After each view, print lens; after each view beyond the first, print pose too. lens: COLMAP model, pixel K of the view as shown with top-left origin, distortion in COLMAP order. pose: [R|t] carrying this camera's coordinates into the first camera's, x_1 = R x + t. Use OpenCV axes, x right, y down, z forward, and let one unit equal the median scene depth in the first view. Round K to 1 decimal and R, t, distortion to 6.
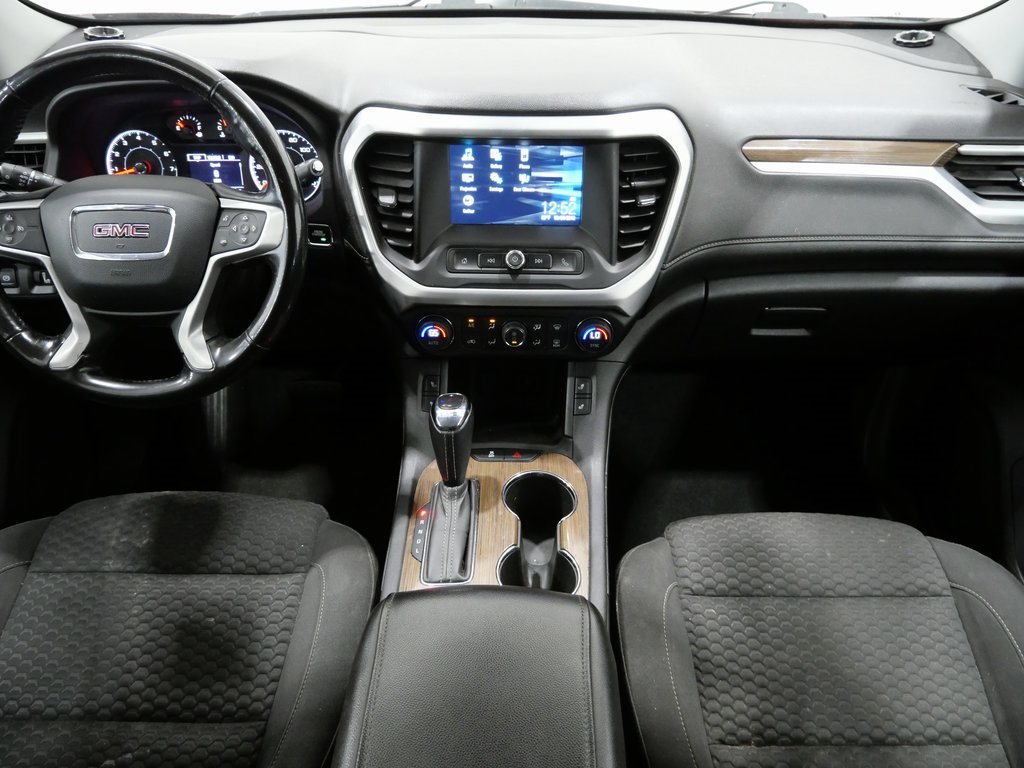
lens RADIAL K [[724.0, 0, 515.2], [0, 724.0, 382.1], [0, 0, 1]] dist [-0.043141, 0.007401]
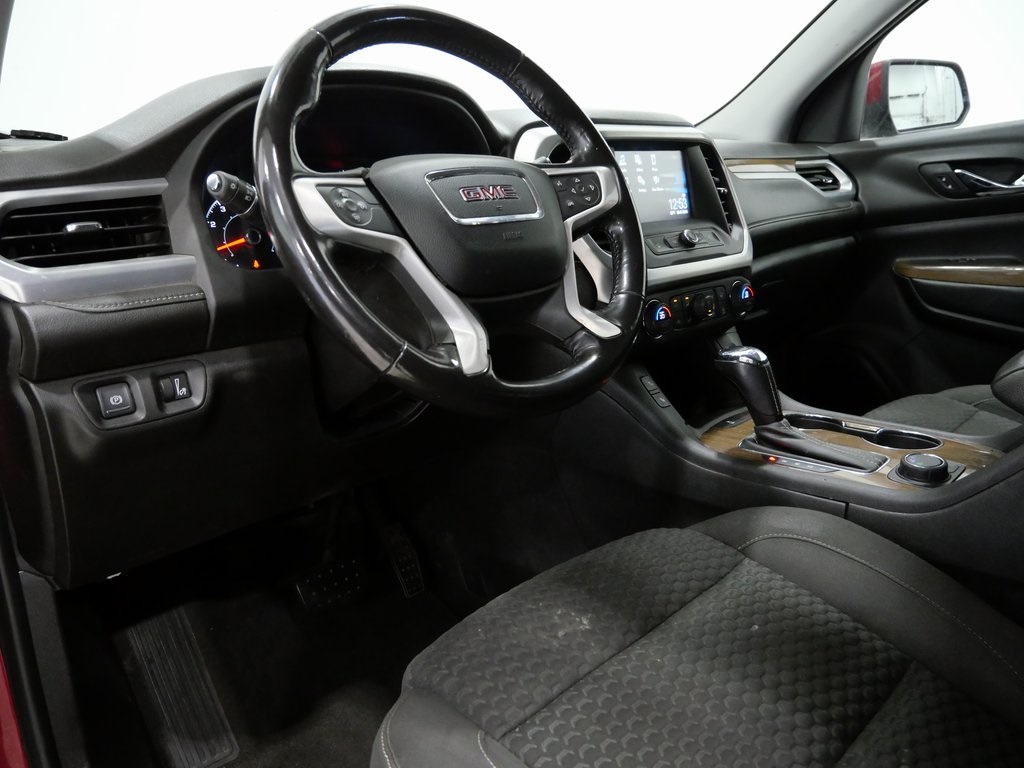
lens RADIAL K [[724.0, 0, 509.1], [0, 724.0, 385.0], [0, 0, 1]] dist [-0.043141, 0.007401]
pose [[0.734481, -0.224265, 0.640502, -0.951862], [0.449924, 0.867491, -0.212196, 0.137169], [-0.508041, 0.444031, 0.738058, 0.411172]]
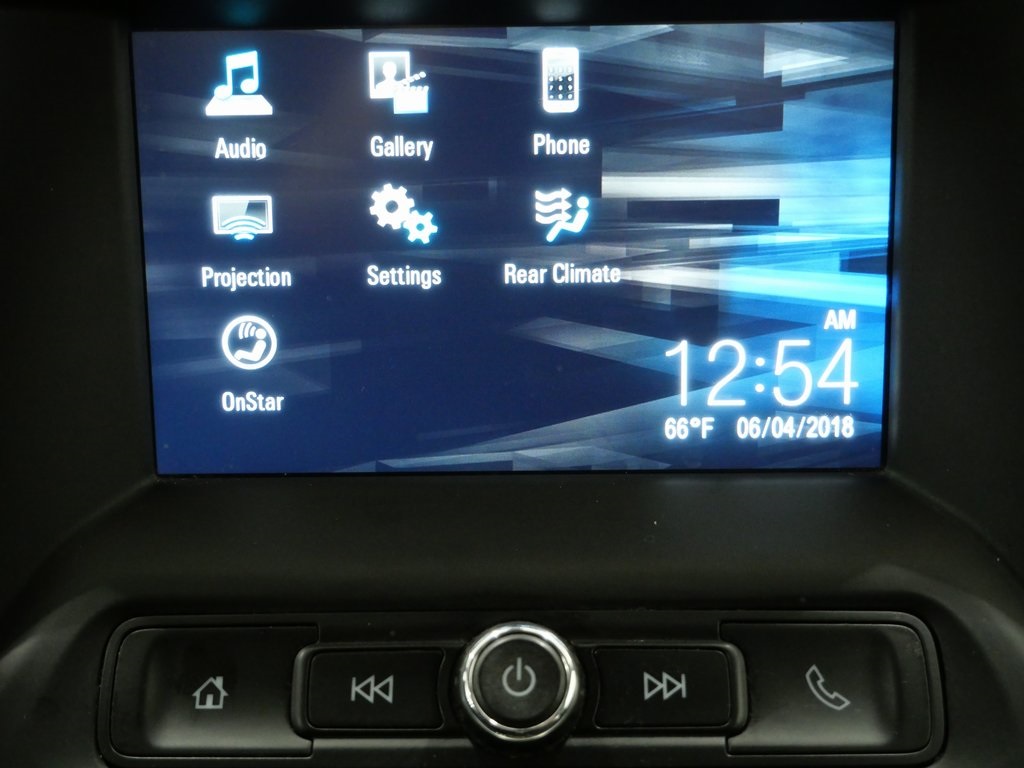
lens RADIAL K [[1567.8, 0, 510.2], [0, 1567.8, 386.6], [0, 0, 1]] dist [0.011854, 0.000000]
pose [[0.999684, -0.022468, -0.011276, 0.003375], [0.018525, 0.961627, -0.273732, -0.134562], [0.016994, 0.273437, 0.961740, 0.633176]]
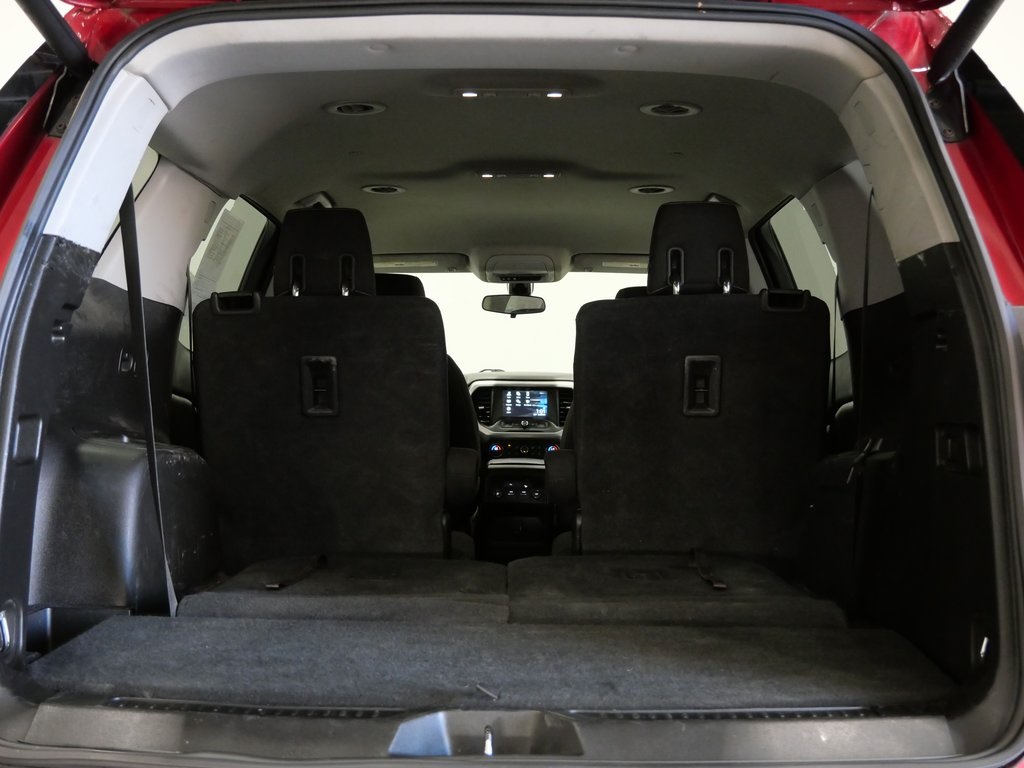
lens RADIAL K [[1197.2, 0, 511.3], [0, 1197.2, 386.0], [0, 0, 1]] dist [-0.001771, 0.000000]
pose [[0.999979, -0.000014, -0.006517, -0.022720], [-0.003705, 0.821500, -0.570196, 2.455821], [0.005361, 0.570208, 0.821483, -3.063922]]
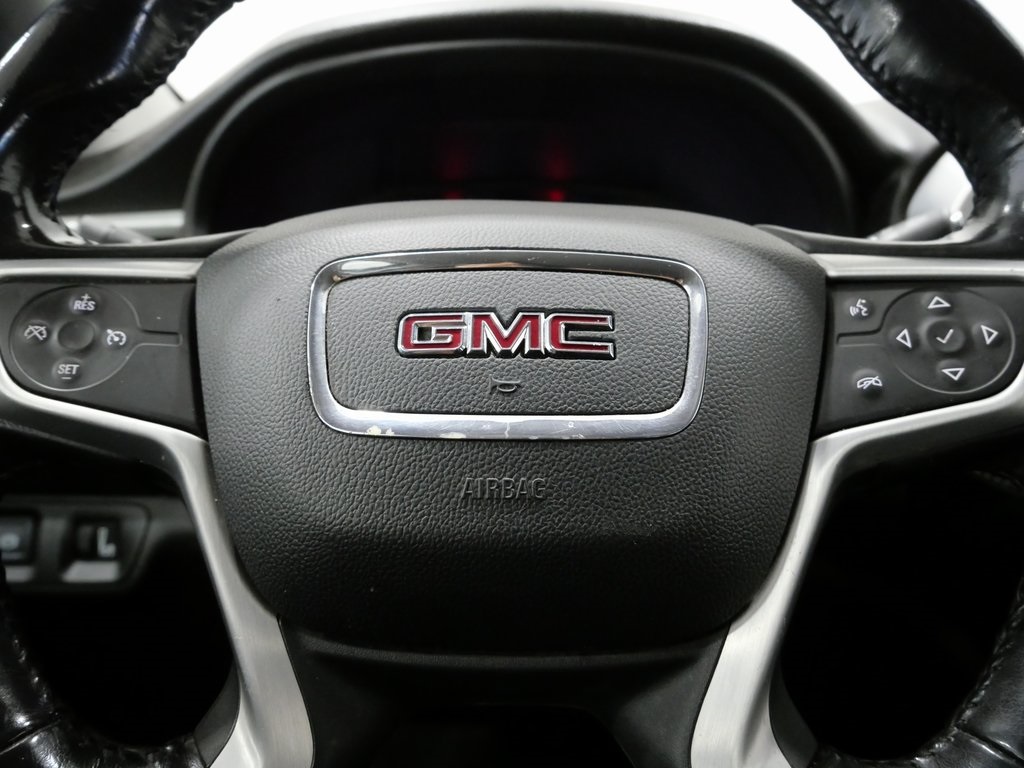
lens RADIAL K [[724.0, 0, 513.5], [0, 724.0, 391.3], [0, 0, 1]] dist [-0.043141, 0.007401]
pose [[0.999988, -0.004523, 0.002115, -0.477259], [0.004987, 0.924728, -0.380595, -0.078135], [-0.000234, 0.380601, 0.924739, 0.658141]]
